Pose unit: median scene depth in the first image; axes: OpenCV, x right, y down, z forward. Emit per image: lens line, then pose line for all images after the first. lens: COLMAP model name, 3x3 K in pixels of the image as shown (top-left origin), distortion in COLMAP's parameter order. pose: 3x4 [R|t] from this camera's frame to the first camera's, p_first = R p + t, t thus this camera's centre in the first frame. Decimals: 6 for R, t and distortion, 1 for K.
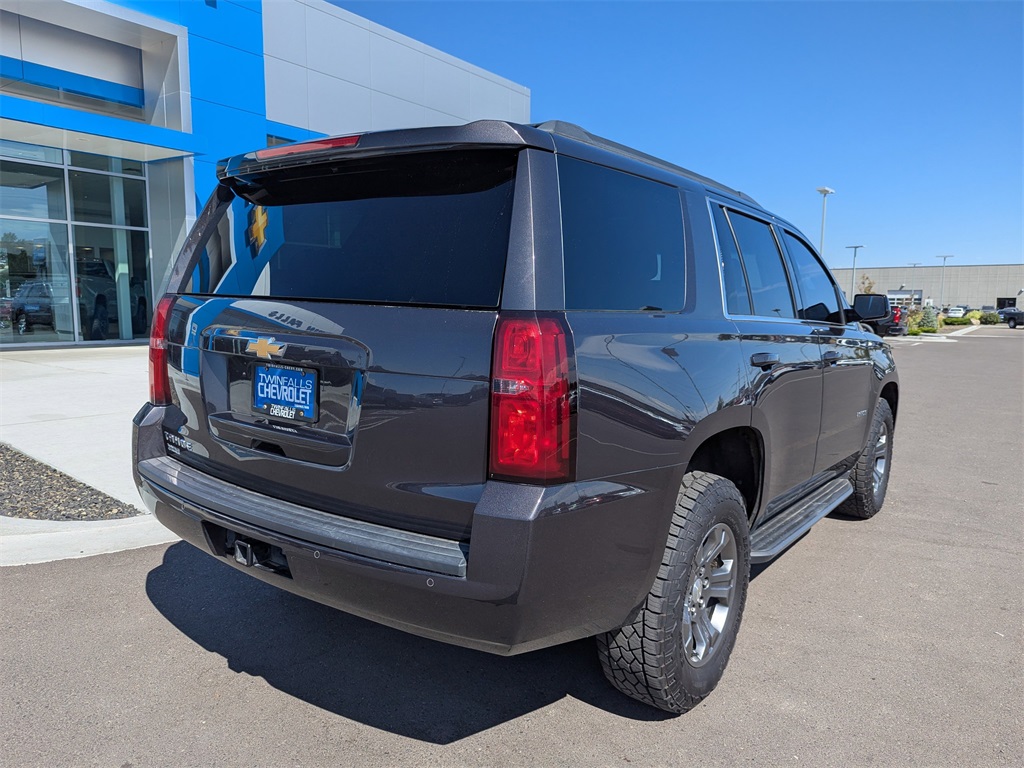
lens RADIAL K [[724.8, 0, 524.0], [0, 724.8, 388.1], [0, 0, 1]] dist [0.056621, -0.058766]
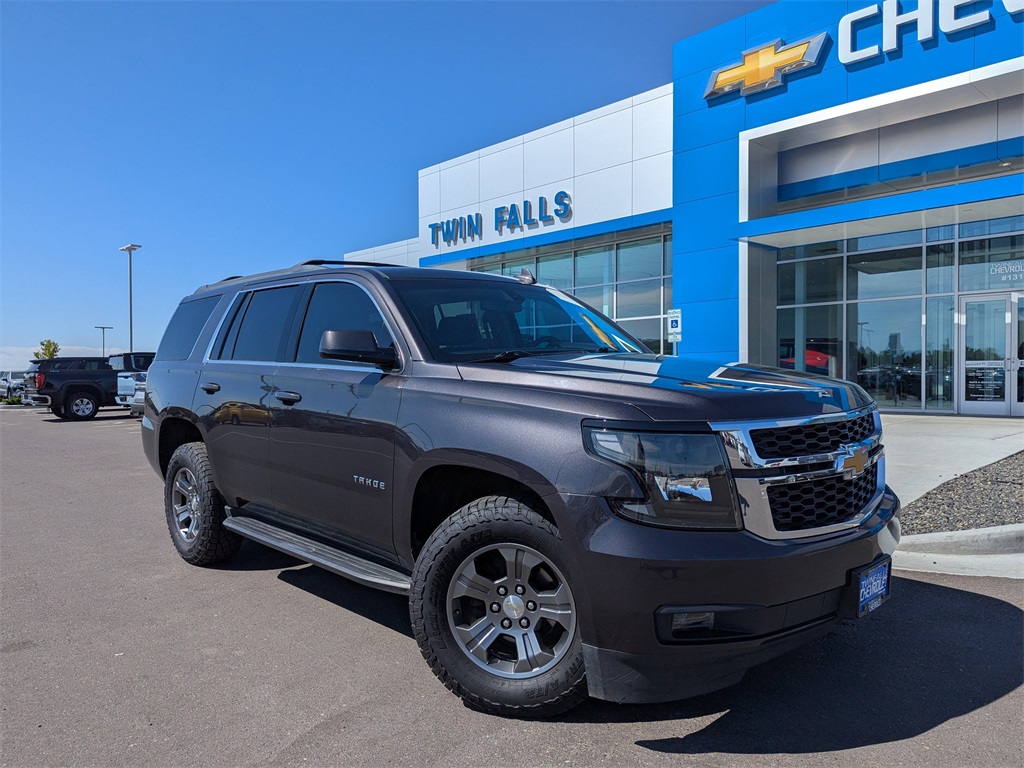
lens RADIAL K [[724.8, 0, 524.0], [0, 724.8, 388.1], [0, 0, 1]] dist [0.056621, -0.058766]
pose [[-0.173047, 0.001966, -0.984912, 1.110462], [-0.111481, 0.993532, 0.021570, -0.091951], [0.978584, 0.113531, -0.171708, 1.196241]]
